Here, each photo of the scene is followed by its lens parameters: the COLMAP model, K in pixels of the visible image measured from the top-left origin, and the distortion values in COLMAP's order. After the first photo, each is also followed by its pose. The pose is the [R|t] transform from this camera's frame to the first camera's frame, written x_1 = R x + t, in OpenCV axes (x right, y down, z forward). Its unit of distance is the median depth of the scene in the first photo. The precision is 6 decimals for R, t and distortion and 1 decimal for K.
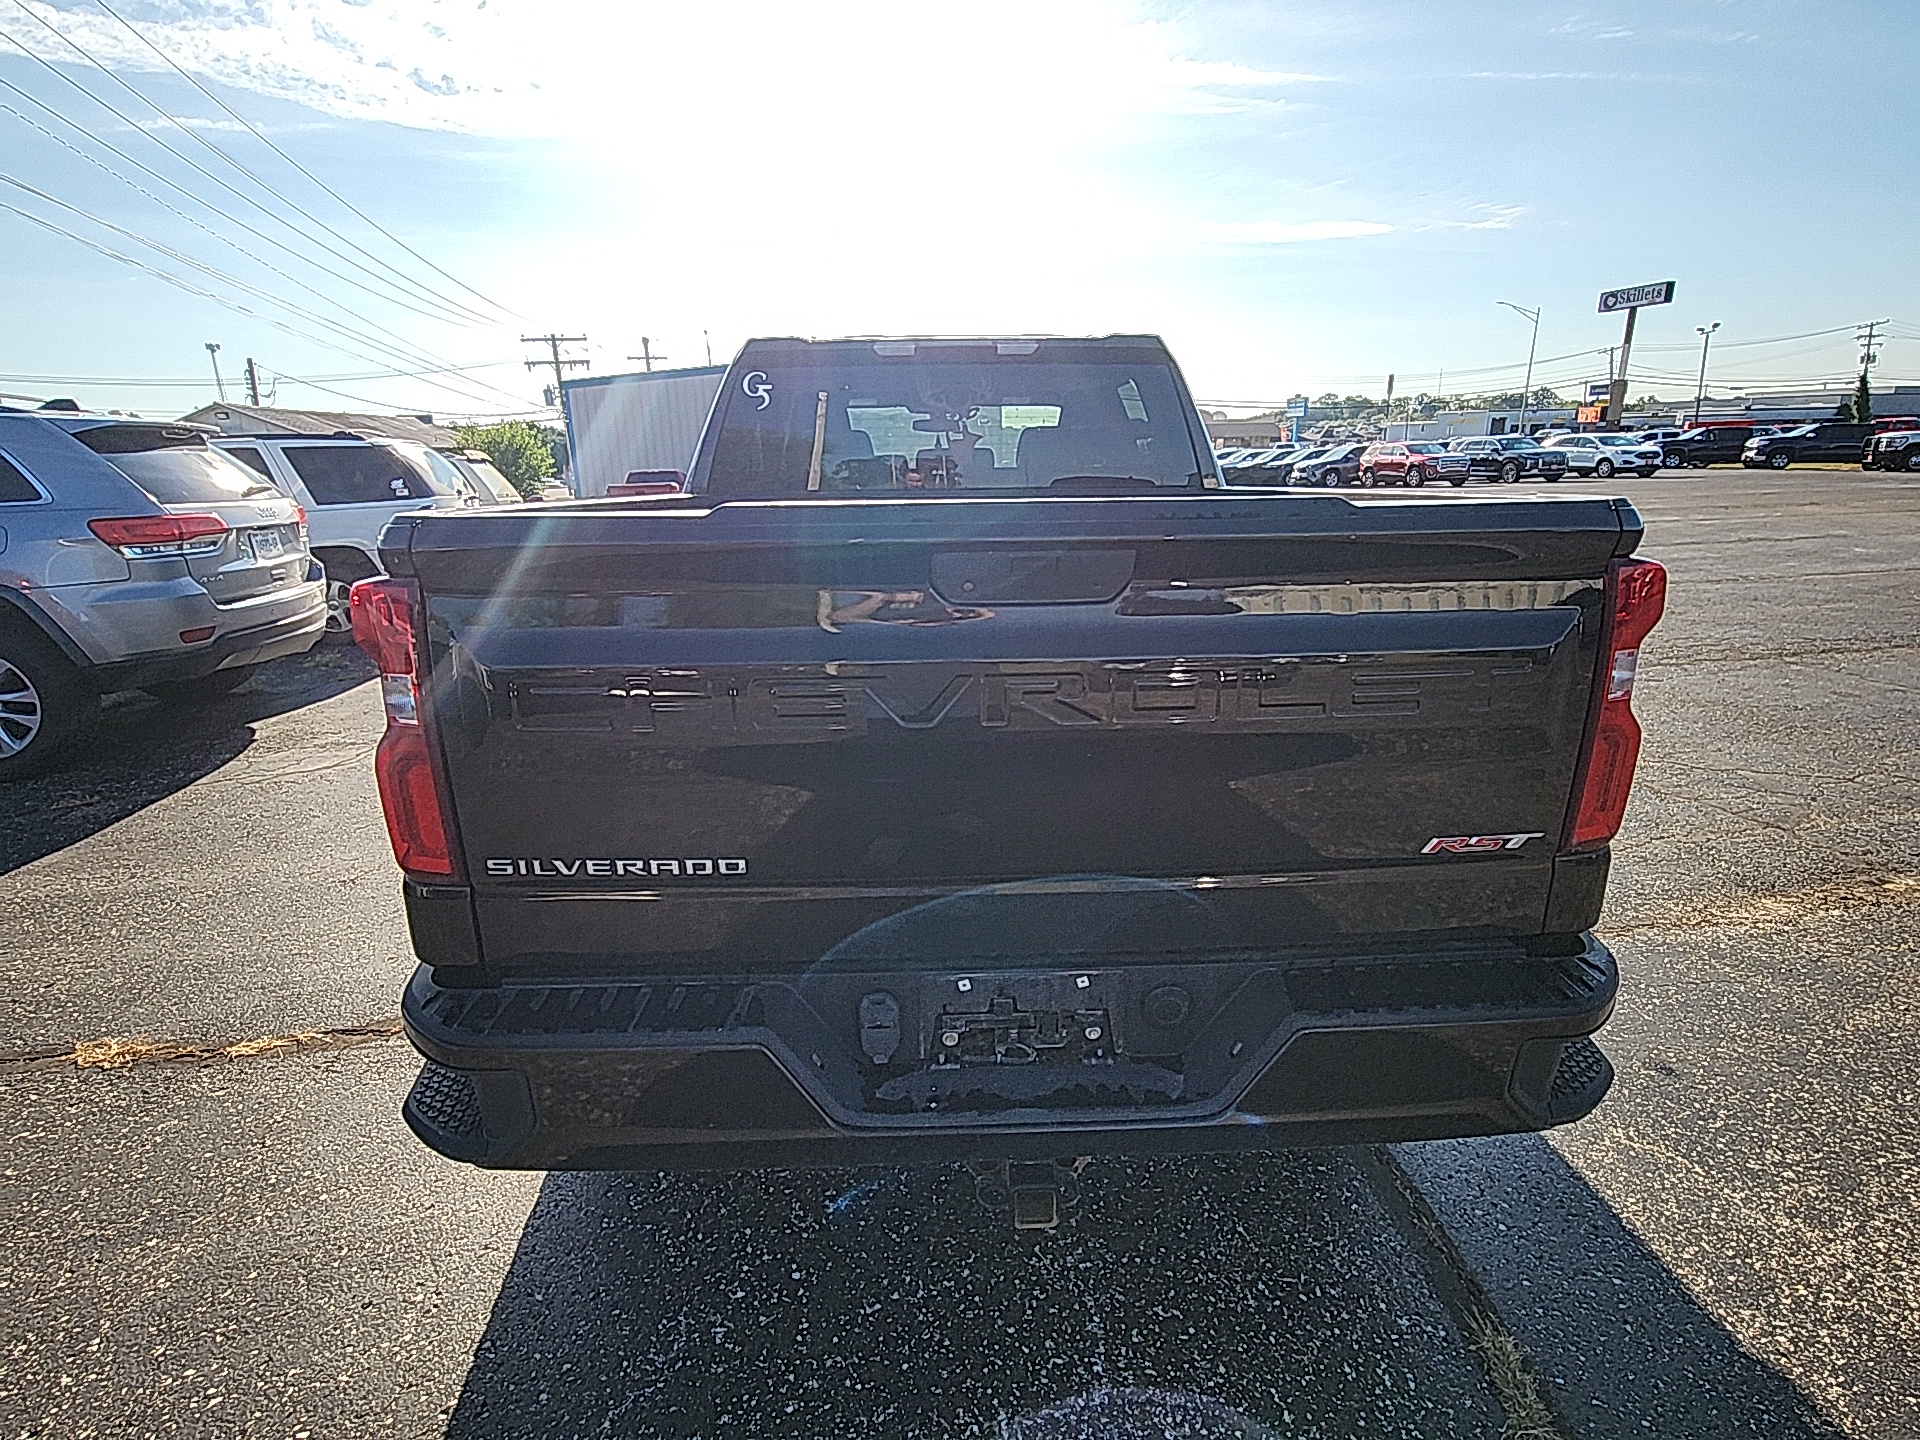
lens RADIAL K [[902.7, 0, 963.1], [0, 902.7, 727.3], [0, 0, 1]] dist [-0.006138, -0.000678]
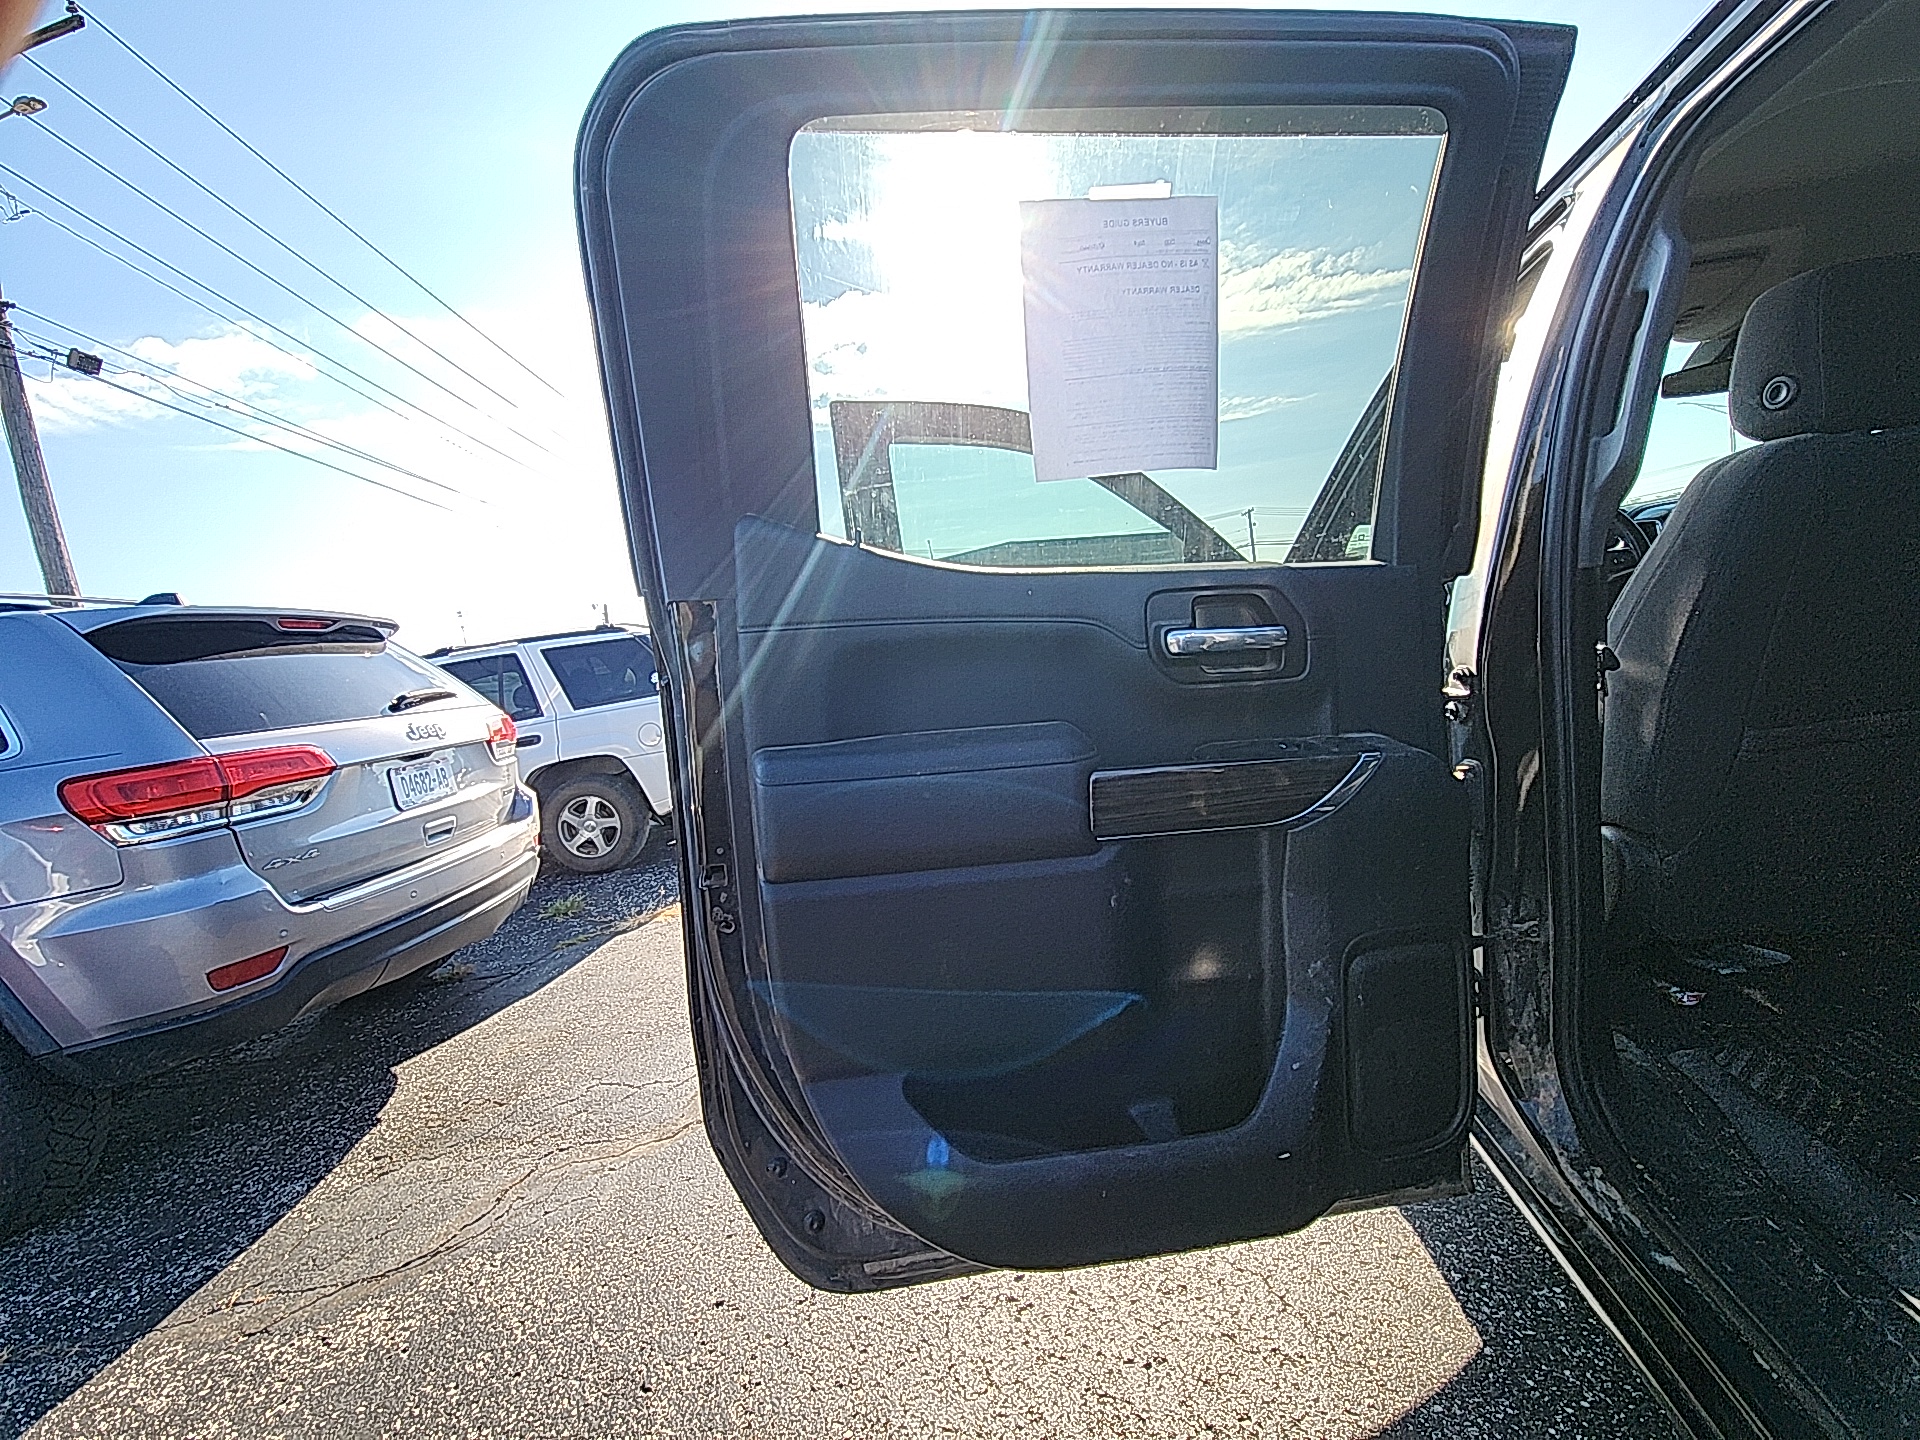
lens RADIAL K [[772.3, 0, 960.0], [0, 772.3, 720.0], [0, 0, 1]] dist [-0.009892, -0.000162]
pose [[0.967141, -0.095218, -0.235736, -0.034588], [0.053900, 0.982933, -0.175892, -0.016019], [0.248461, 0.157407, 0.955767, 0.070385]]
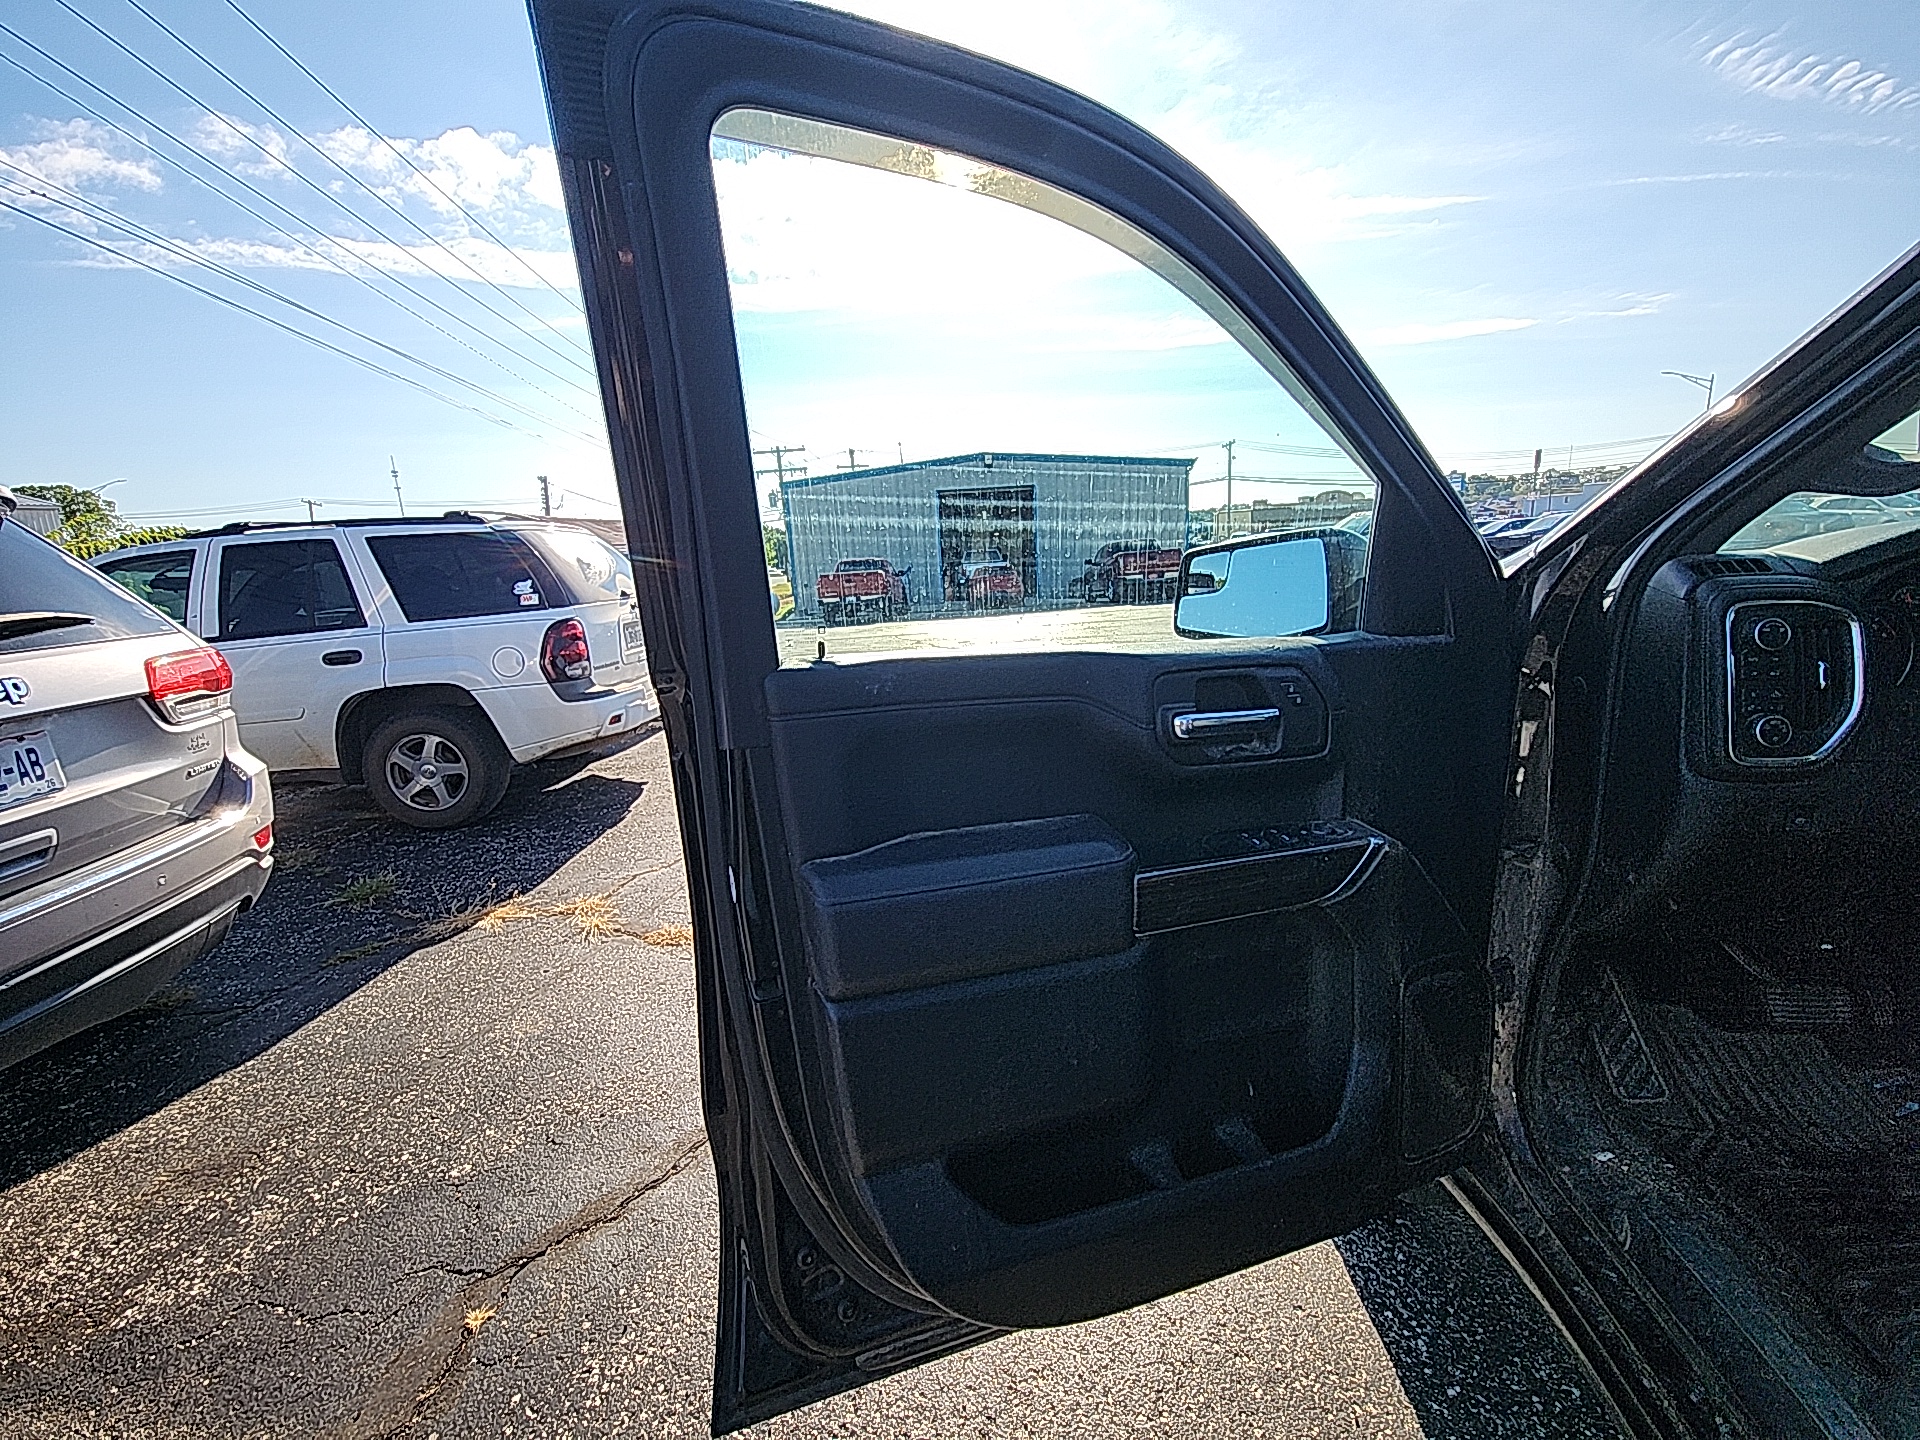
lens RADIAL K [[772.3, 0, 960.0], [0, 772.3, 720.0], [0, 0, 1]] dist [-0.009892, -0.000162]
pose [[0.982869, 0.010014, -0.184035, -0.039248], [-0.022196, 0.997687, -0.064253, -0.026496], [0.182965, 0.067237, 0.980817, 0.094338]]
